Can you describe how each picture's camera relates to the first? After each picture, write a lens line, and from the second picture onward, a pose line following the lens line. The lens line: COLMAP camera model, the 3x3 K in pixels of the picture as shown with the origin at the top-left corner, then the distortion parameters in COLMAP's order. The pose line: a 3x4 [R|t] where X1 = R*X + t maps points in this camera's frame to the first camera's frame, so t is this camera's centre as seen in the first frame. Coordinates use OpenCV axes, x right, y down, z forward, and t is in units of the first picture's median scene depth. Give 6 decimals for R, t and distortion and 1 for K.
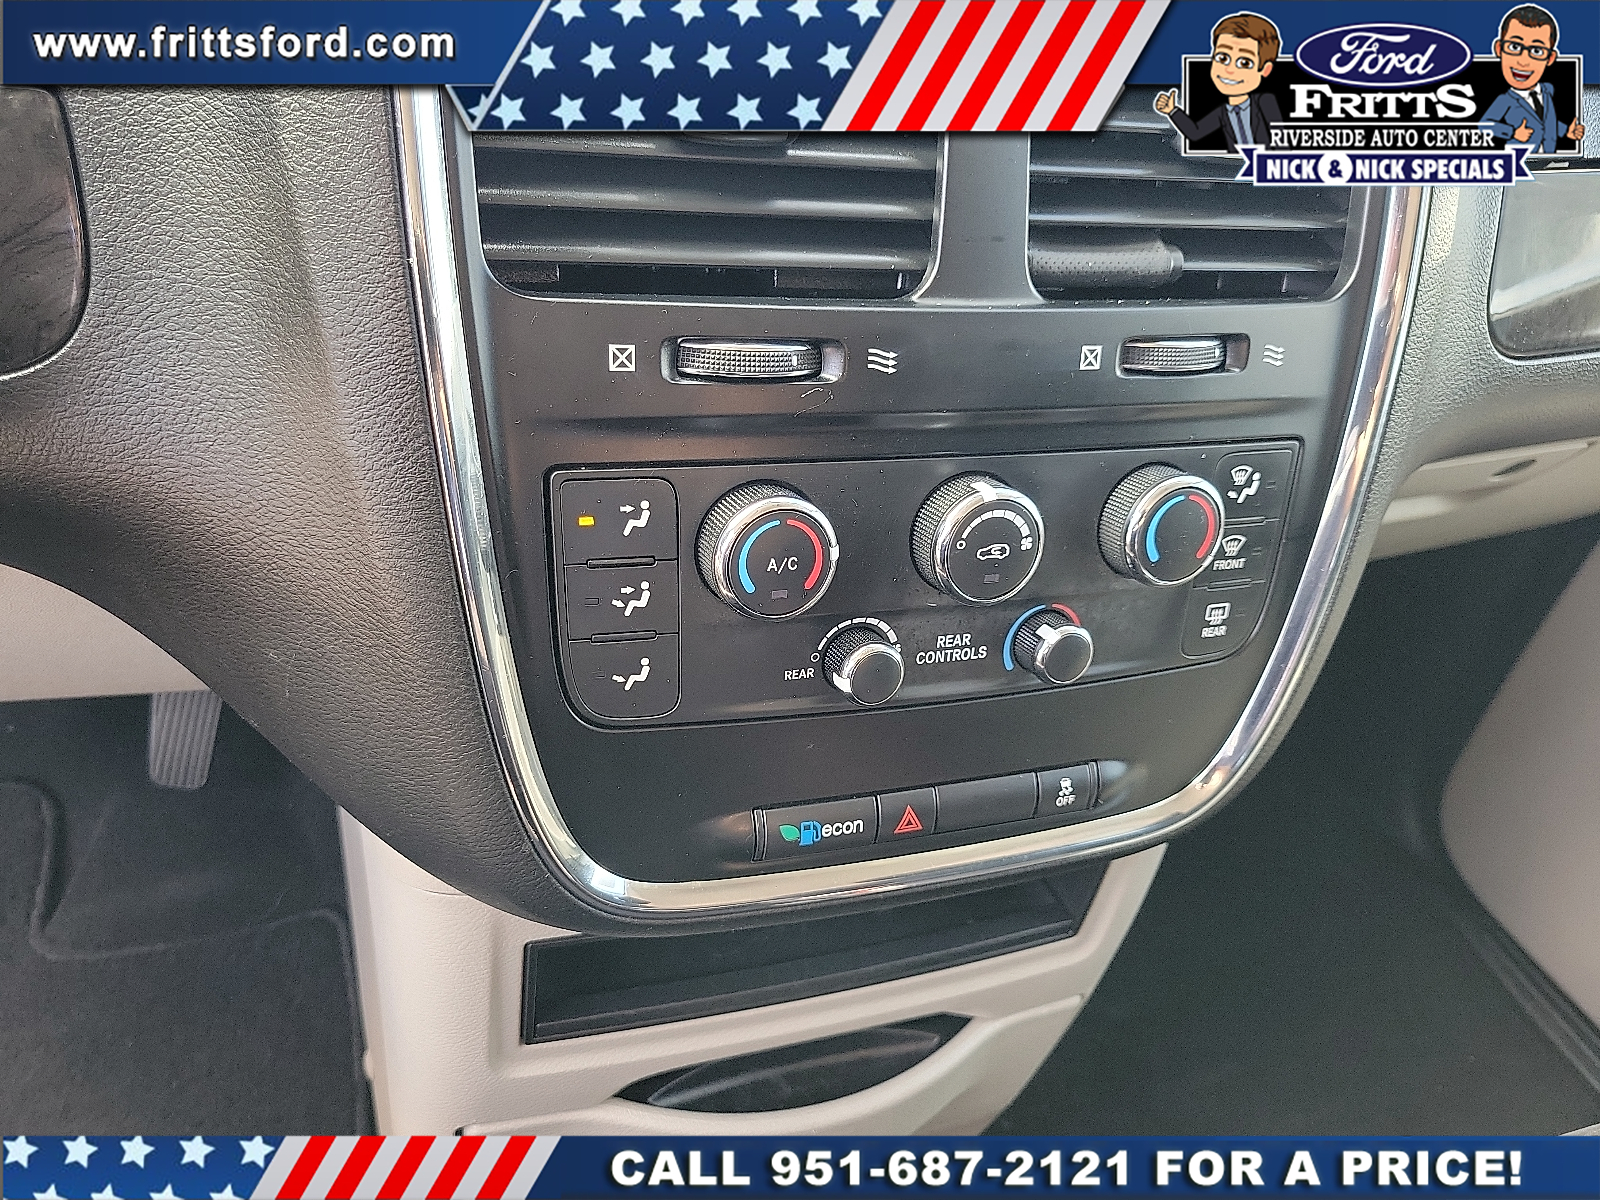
lens RADIAL K [[1217.3, 0, 800.0], [0, 1217.3, 600.0], [0, 0, 1]] dist [0.026168, -0.003407]
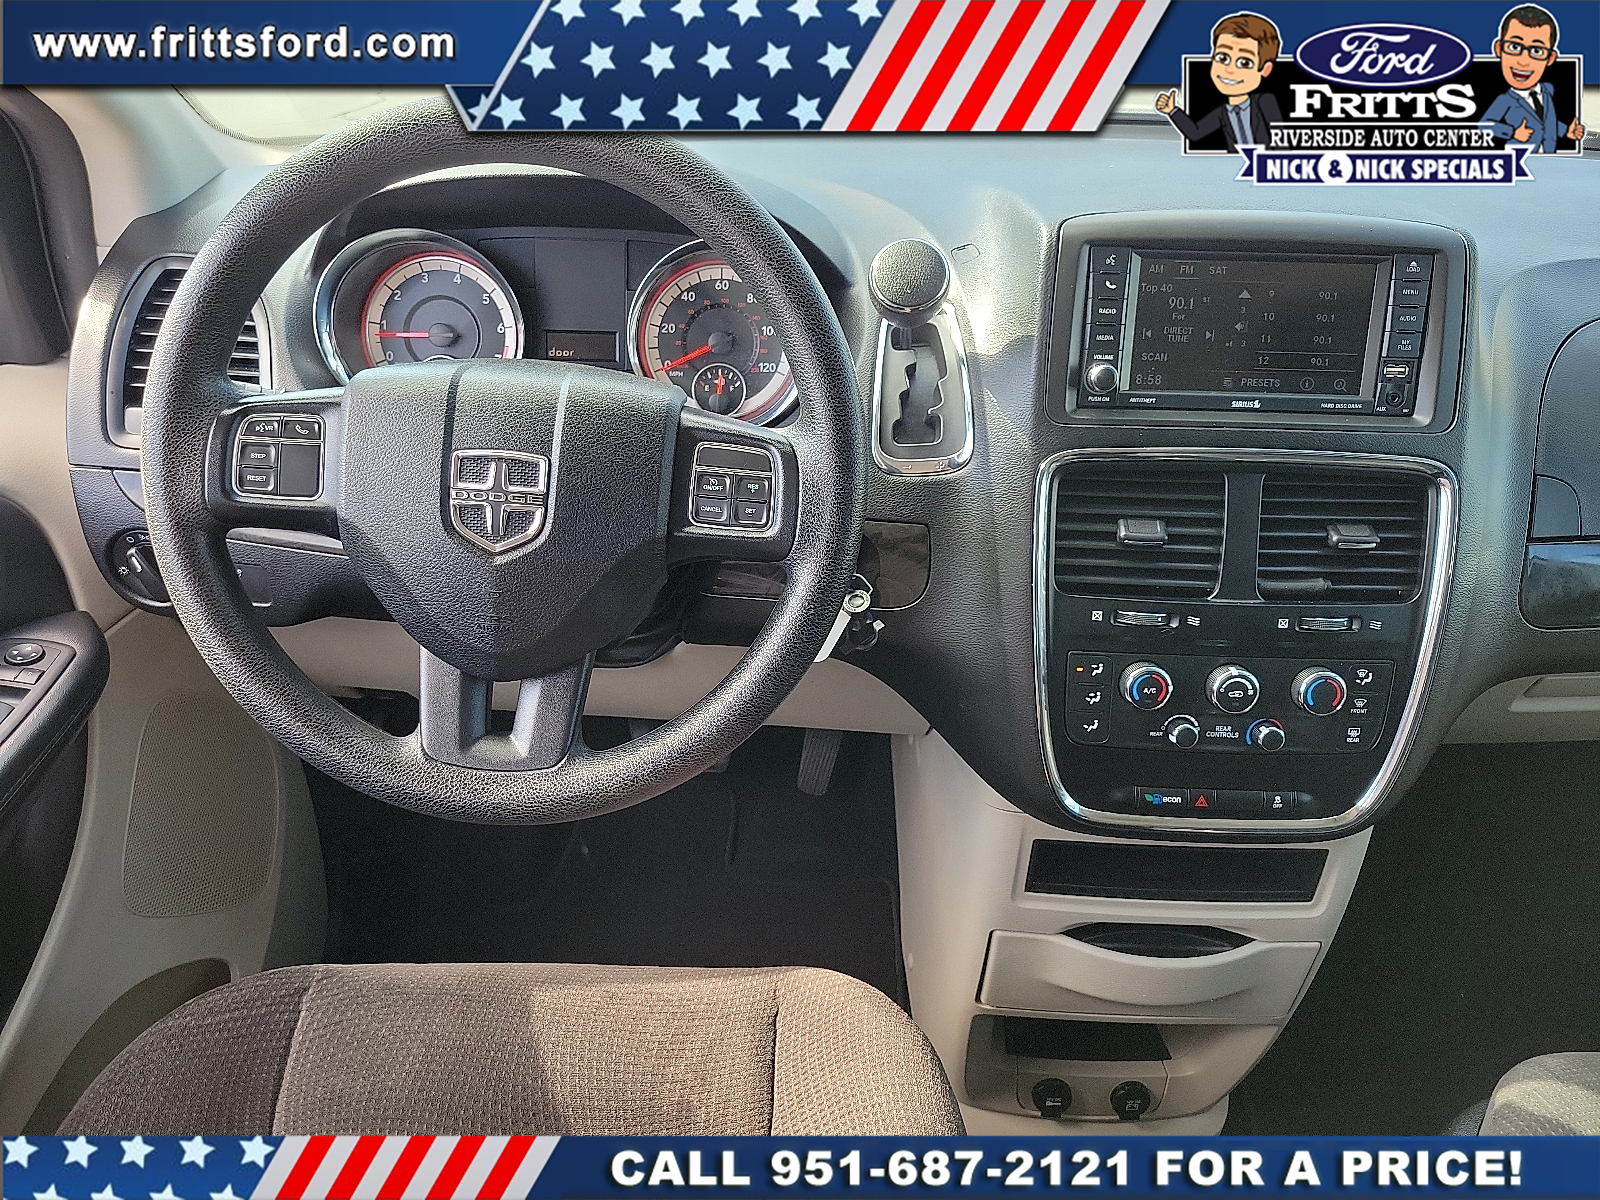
lens RADIAL K [[1217.3, 0, 800.0], [0, 1217.3, 600.0], [0, 0, 1]] dist [0.026168, -0.003407]
pose [[0.925418, 0.071365, -0.372167, 0.243747], [-0.106375, 0.991540, -0.074376, 0.052271], [0.363711, 0.108419, 0.925181, -1.713765]]
